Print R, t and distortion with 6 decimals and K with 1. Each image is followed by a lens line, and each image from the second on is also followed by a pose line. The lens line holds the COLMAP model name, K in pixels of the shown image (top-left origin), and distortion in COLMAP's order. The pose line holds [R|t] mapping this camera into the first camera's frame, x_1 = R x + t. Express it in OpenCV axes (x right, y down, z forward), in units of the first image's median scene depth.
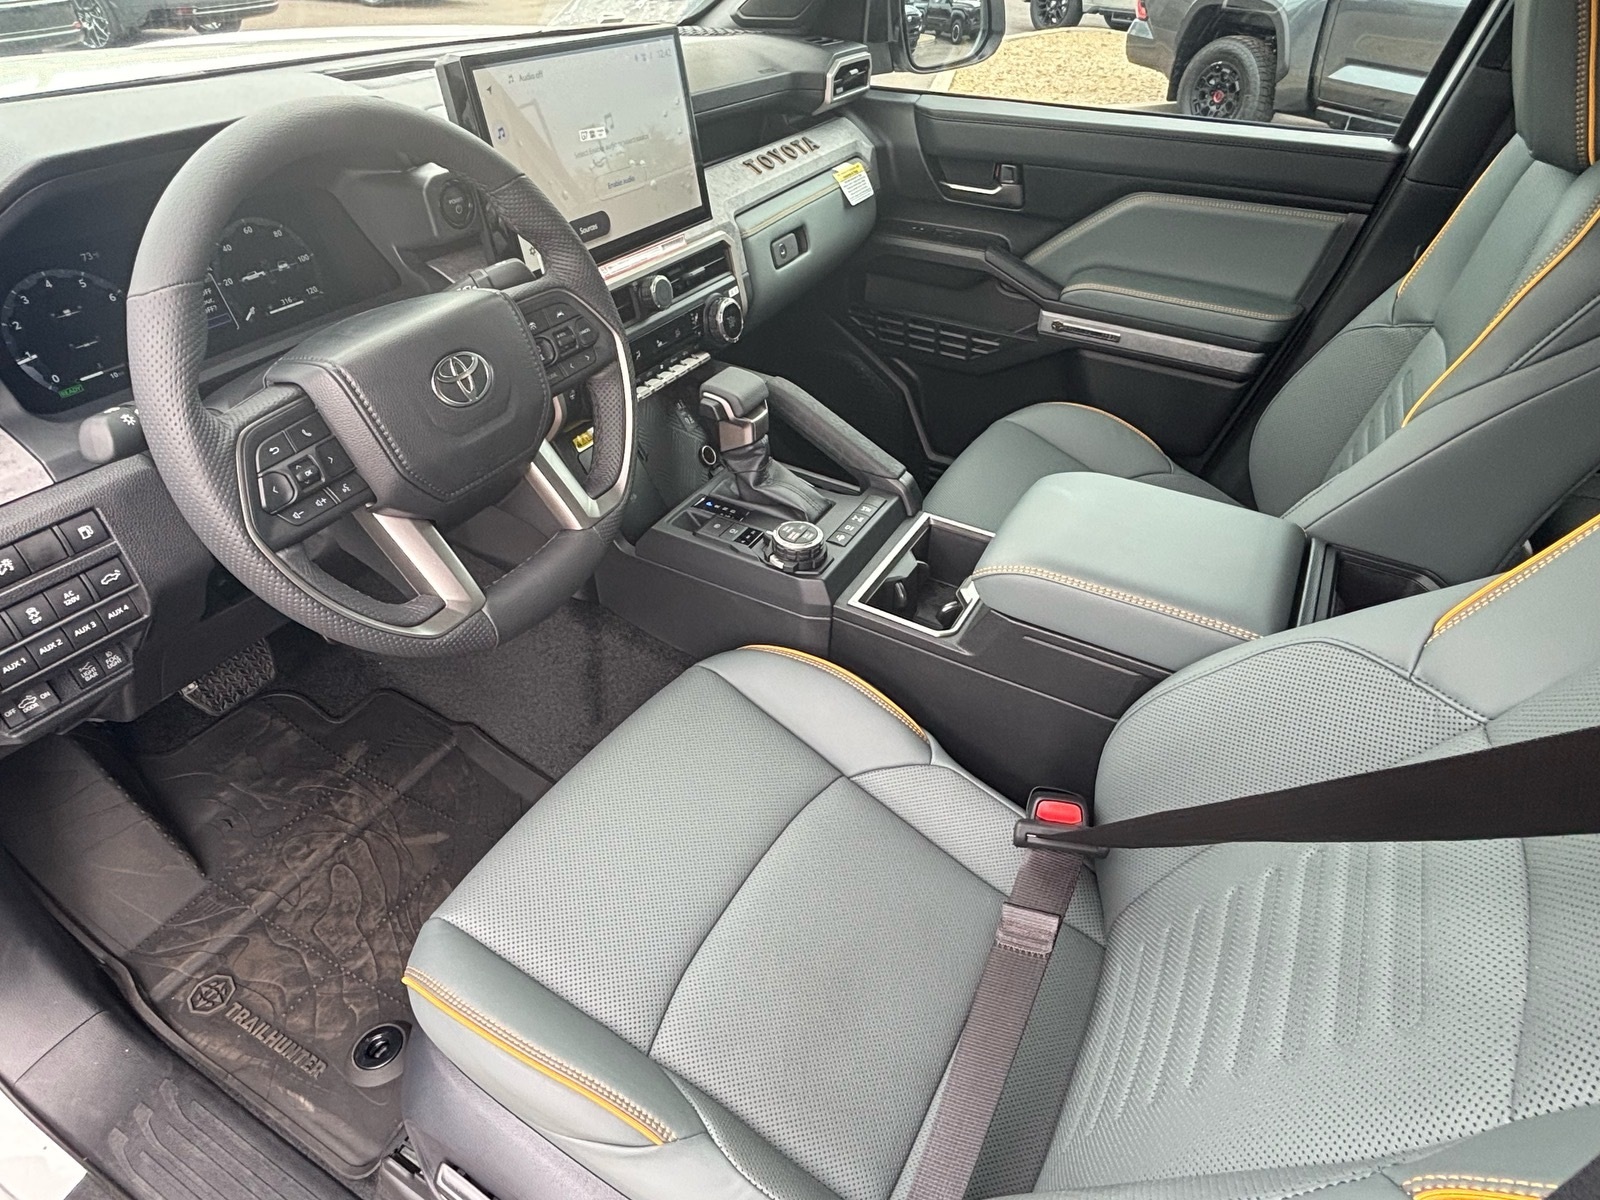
lens RADIAL K [[952.8, 0, 798.2], [0, 952.8, 601.6], [0, 0, 1]] dist [0.001751, -0.003822]
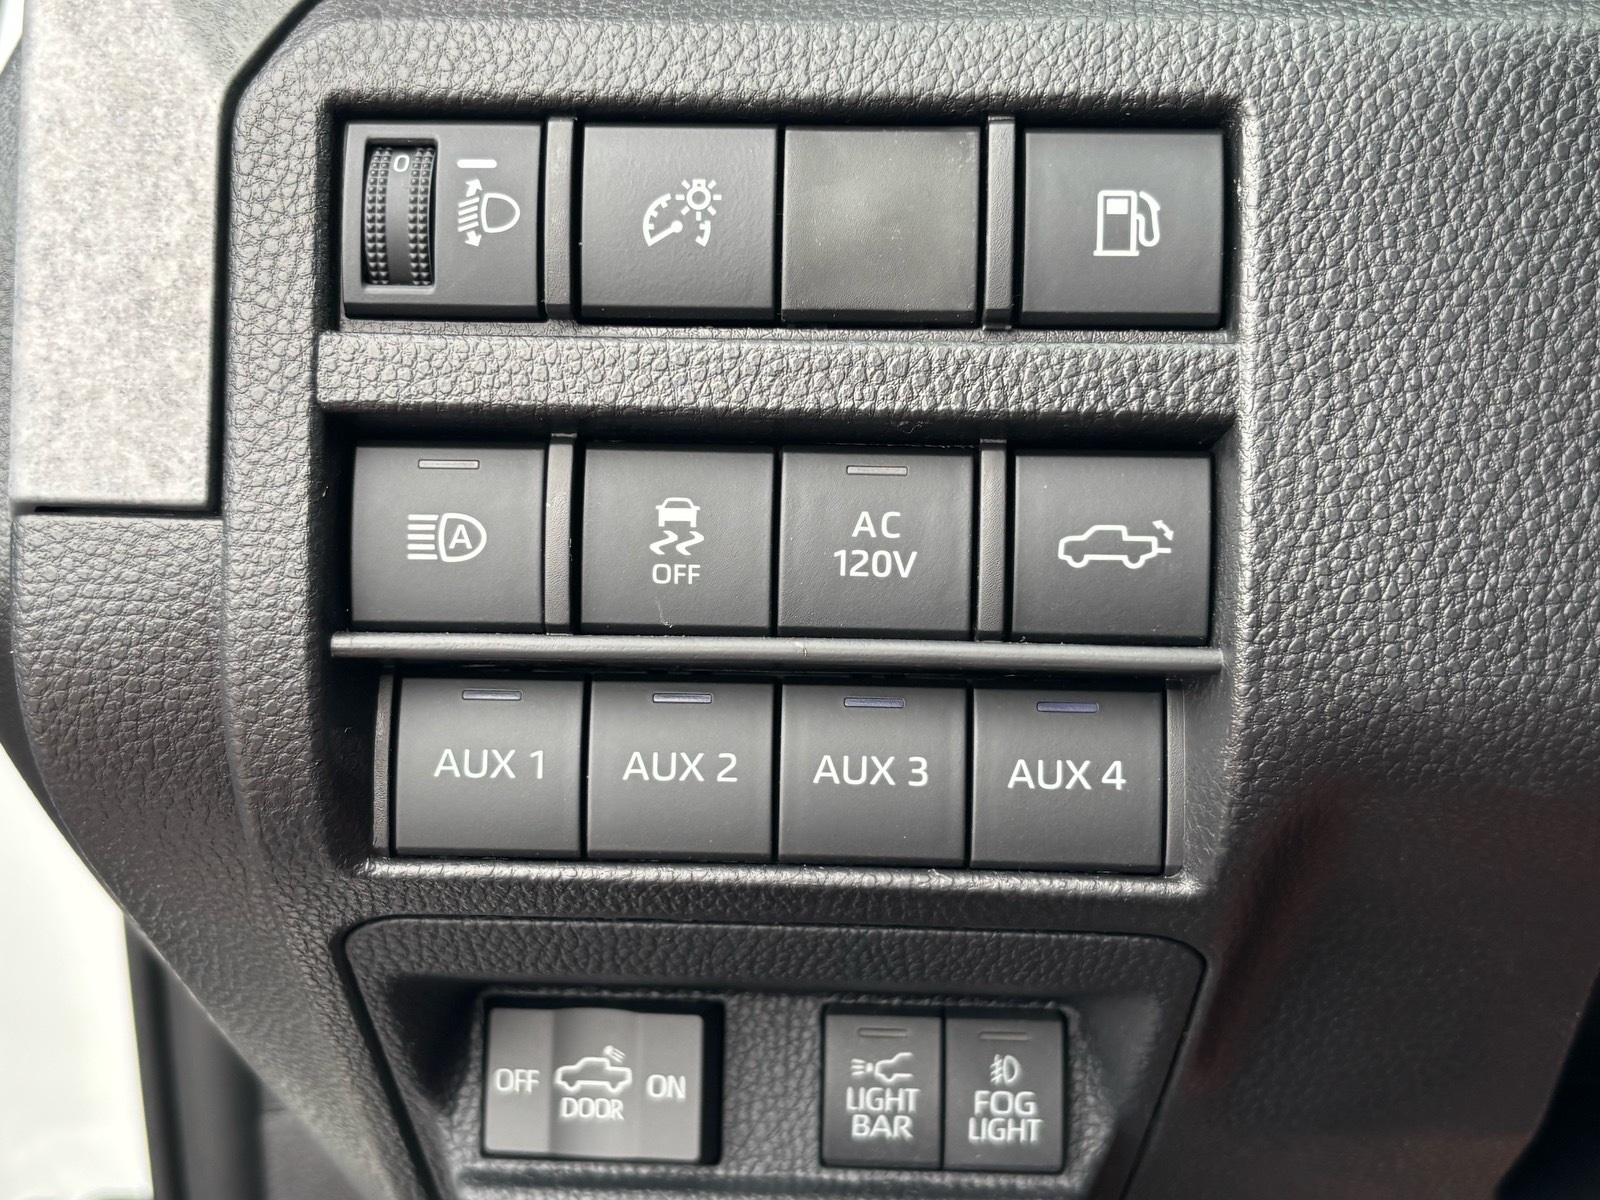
lens RADIAL K [[2098.6, 0, 798.6], [0, 2098.6, 600.4], [0, 0, 1]] dist [0.005811, 0.000000]
pose [[0.465860, 0.145794, -0.872765, -0.274445], [-0.526661, 0.838286, -0.141085, 0.040289], [0.711057, 0.525377, 0.467308, 0.509560]]
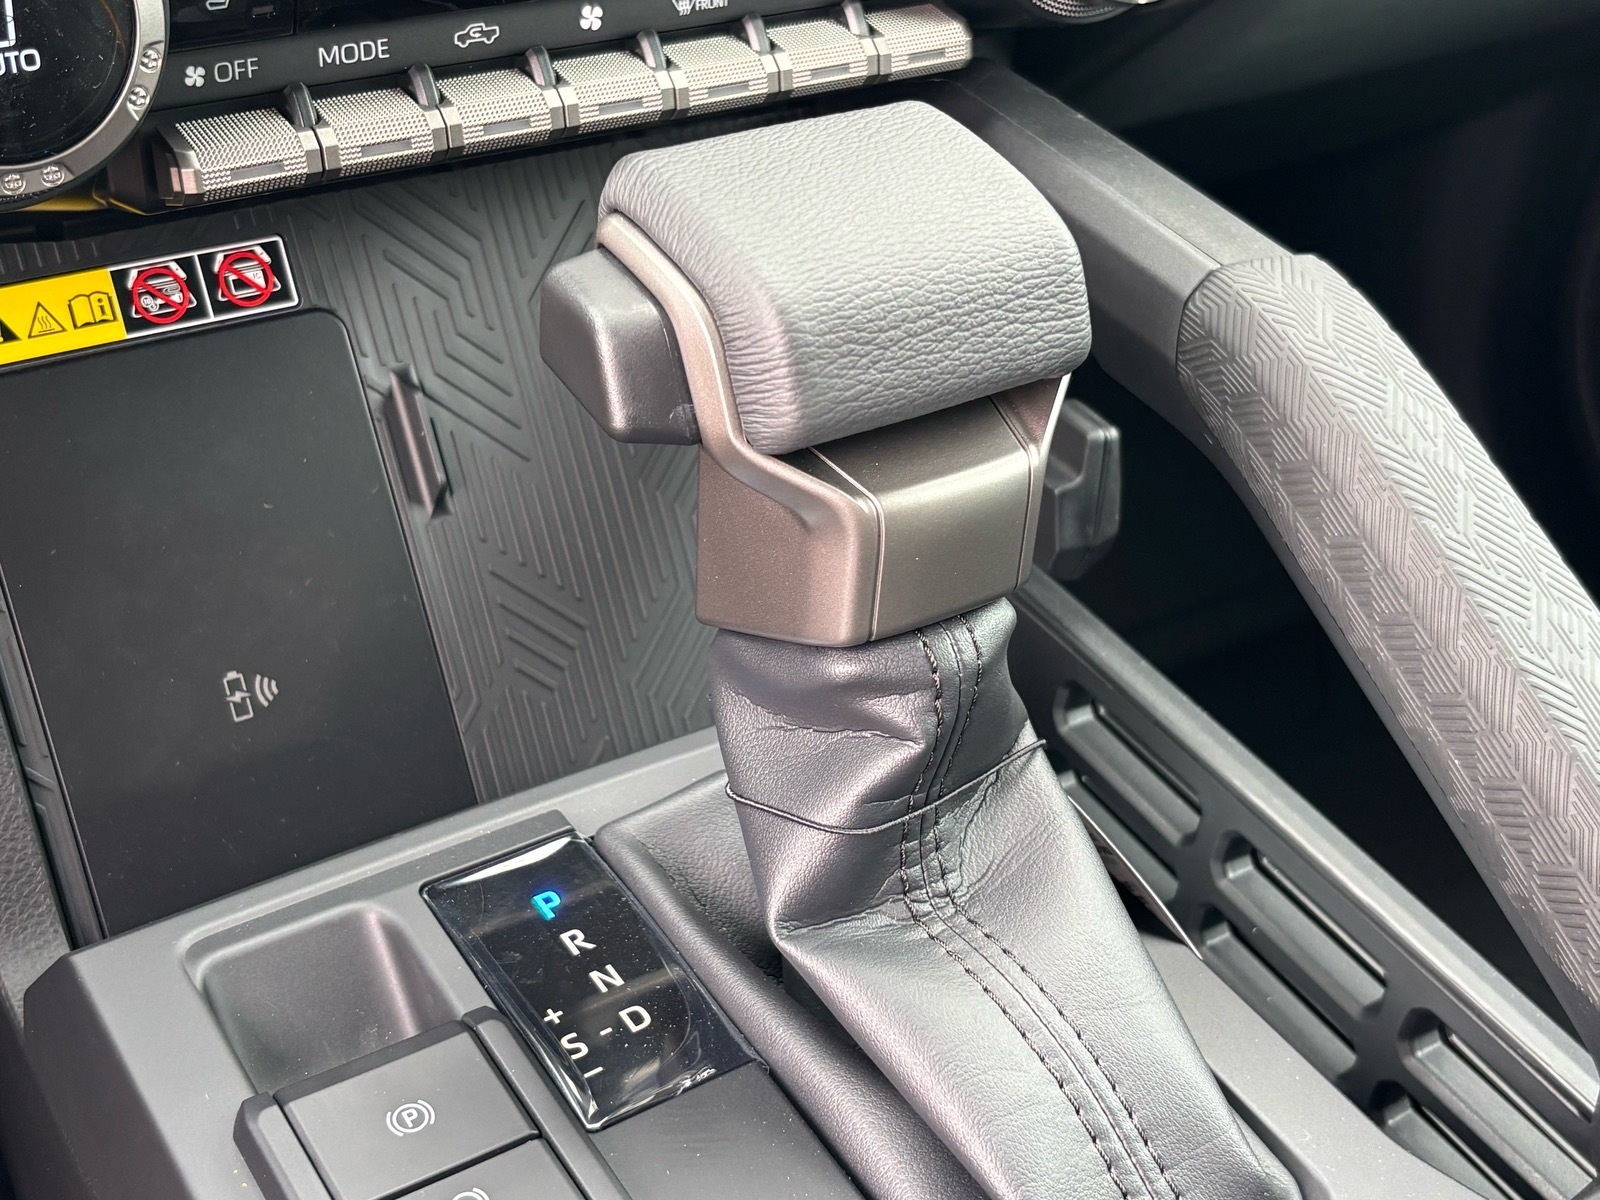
lens RADIAL K [[2098.6, 0, 801.1], [0, 2098.6, 603.9], [0, 0, 1]] dist [0.005811, 0.000000]
pose [[0.869645, 0.310116, -0.384117, 0.064340], [-0.326646, 0.944859, 0.023299, -0.181856], [0.370162, 0.105209, 0.922990, 0.730544]]
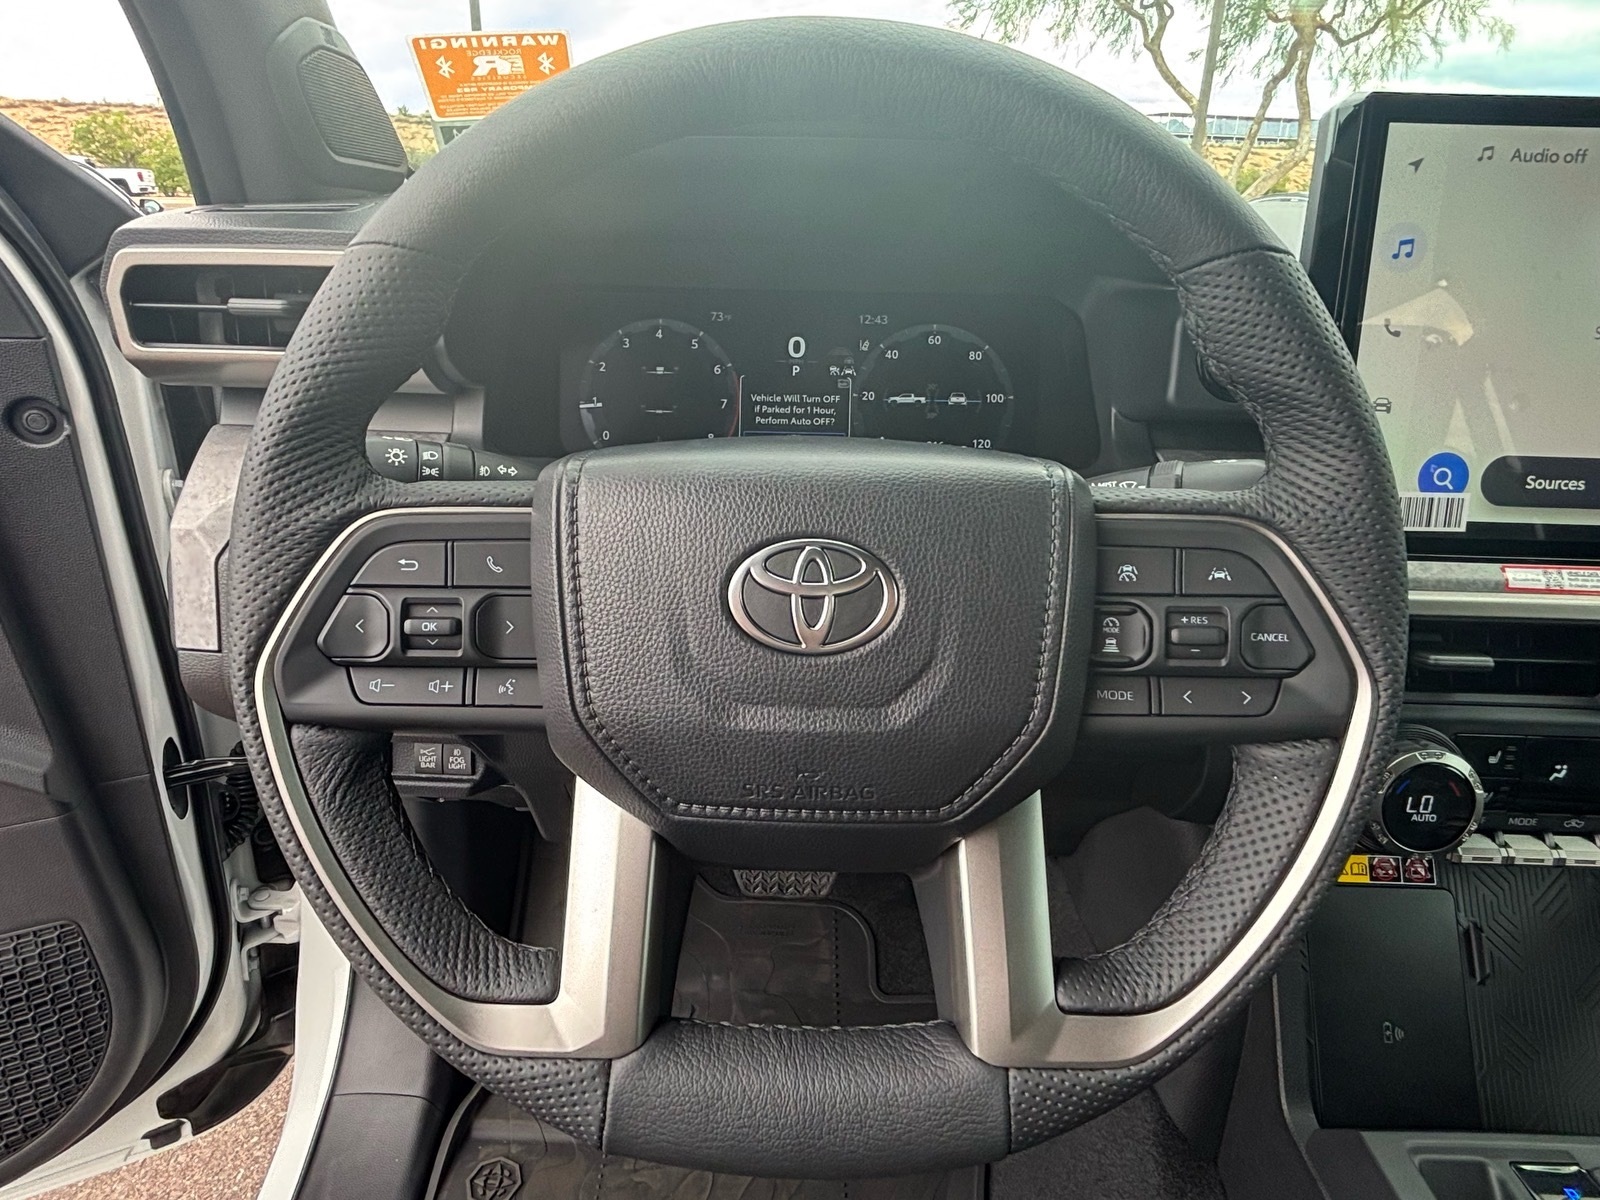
lens RADIAL K [[952.8, 0, 768.6], [0, 952.8, 569.0], [0, 0, 1]] dist [0.001751, -0.003822]
pose [[0.459323, 0.309567, -0.832581, -0.002448], [-0.537973, 0.842799, 0.016575, -0.155482], [0.706830, 0.440293, 0.553655, 0.479226]]
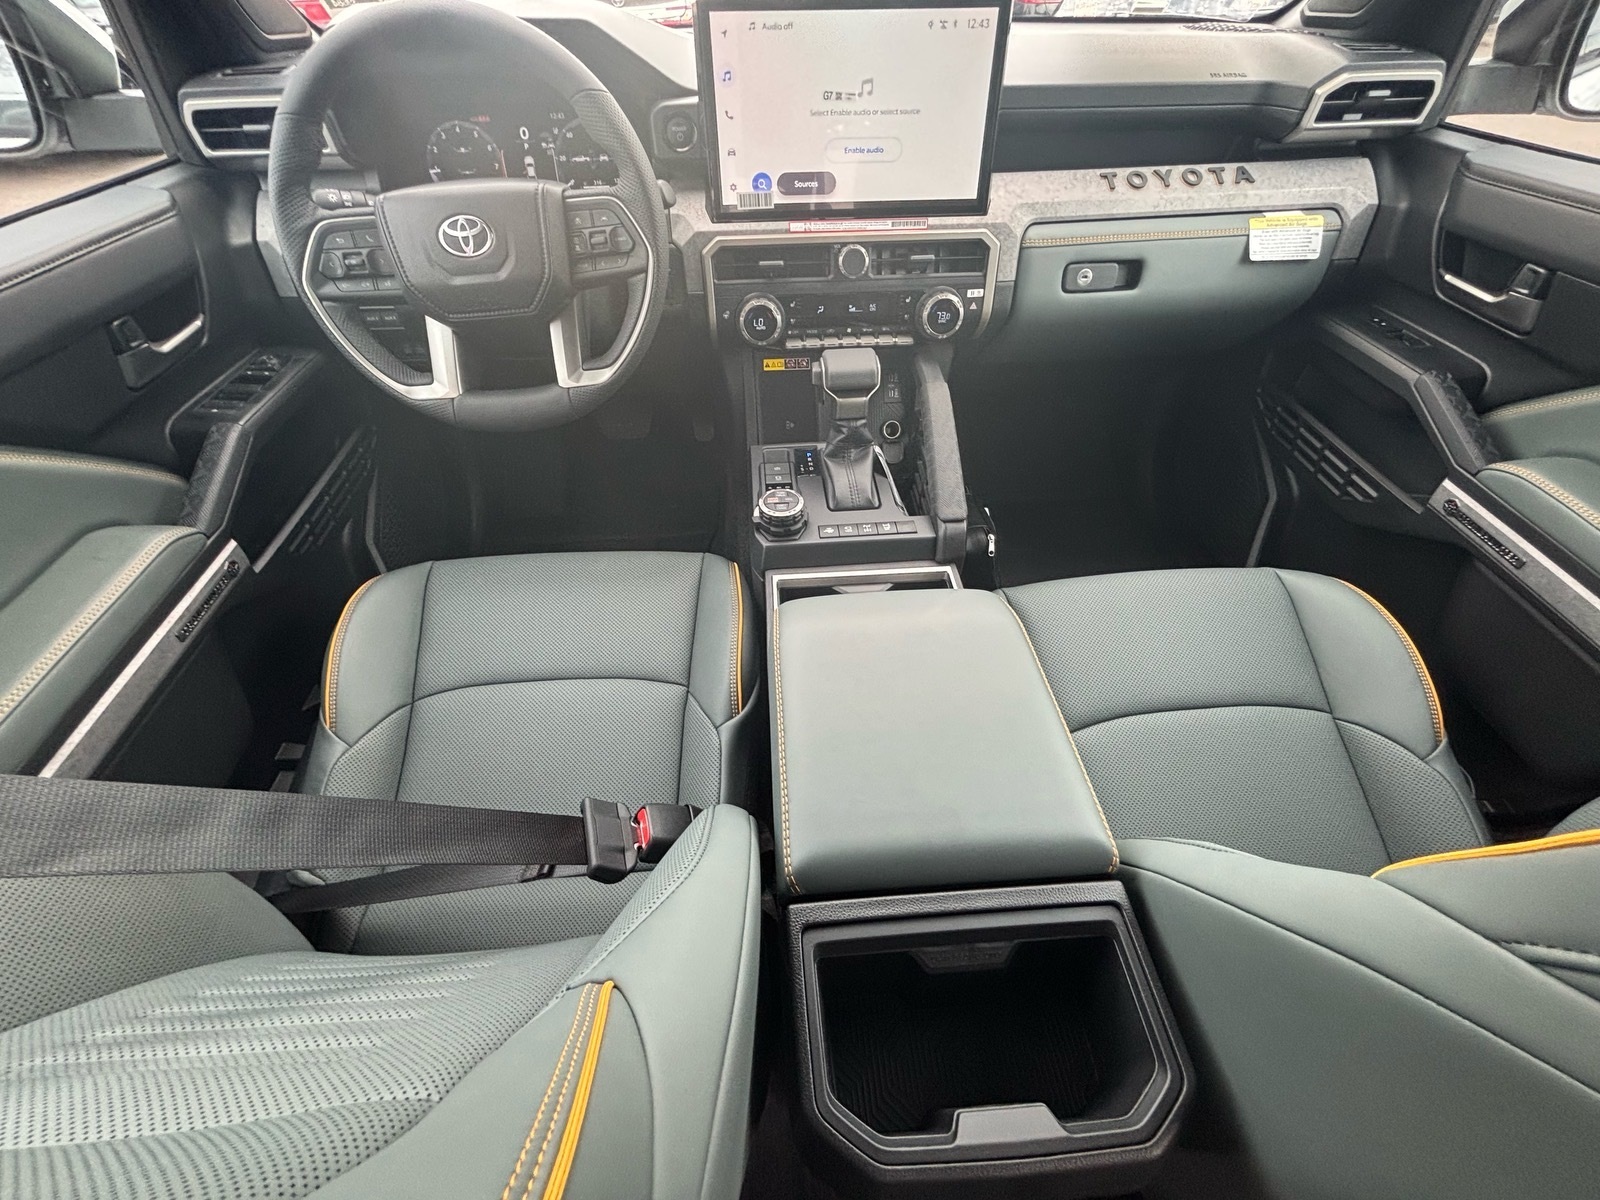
lens RADIAL K [[651.4, 0, 792.7], [0, 651.4, 599.9], [0, 0, 1]] dist [-0.001761, 0.000539]
pose [[0.530762, 0.583154, -0.614998, 0.523807], [-0.485736, 0.803948, 0.343115, -0.237114], [0.694516, 0.116614, 0.709964, 0.464164]]
